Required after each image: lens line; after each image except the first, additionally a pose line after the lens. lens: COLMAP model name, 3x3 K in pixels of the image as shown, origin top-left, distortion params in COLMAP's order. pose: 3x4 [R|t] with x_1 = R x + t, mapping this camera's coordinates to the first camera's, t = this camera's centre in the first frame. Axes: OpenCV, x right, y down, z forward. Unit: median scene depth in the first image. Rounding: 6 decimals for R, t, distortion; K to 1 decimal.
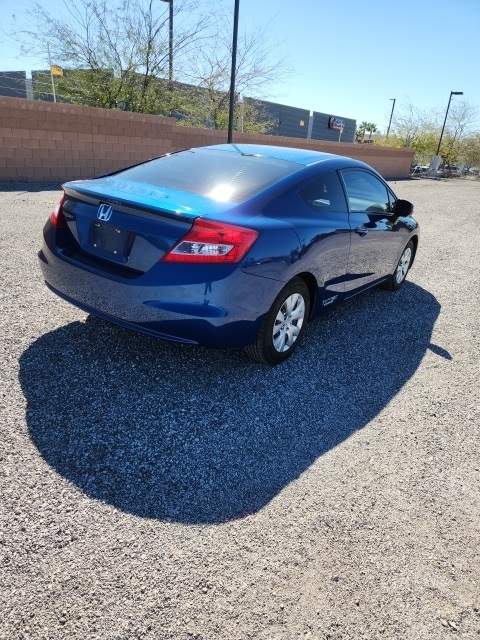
lens RADIAL K [[435.9, 0, 240.0], [0, 435.9, 320.0], [0, 0, 1]] dist [0.075161, -0.067246]
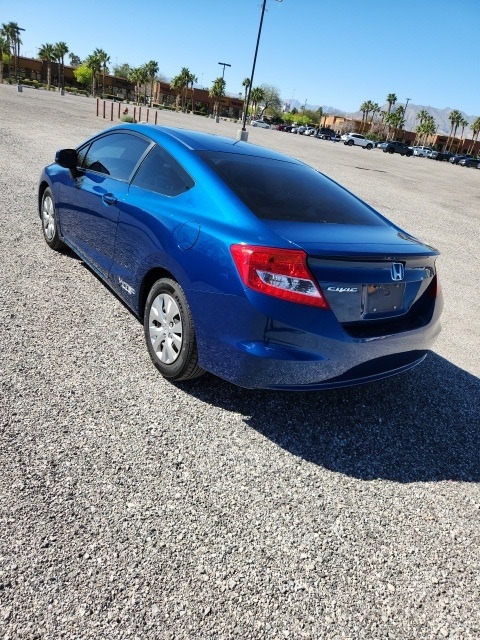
lens RADIAL K [[435.9, 0, 240.0], [0, 435.9, 320.0], [0, 0, 1]] dist [0.075161, -0.067246]
pose [[0.317020, -0.420505, 0.850102, -0.214677], [0.217654, 0.904671, 0.366330, -0.097645], [-0.923106, 0.068894, 0.378324, 0.167965]]
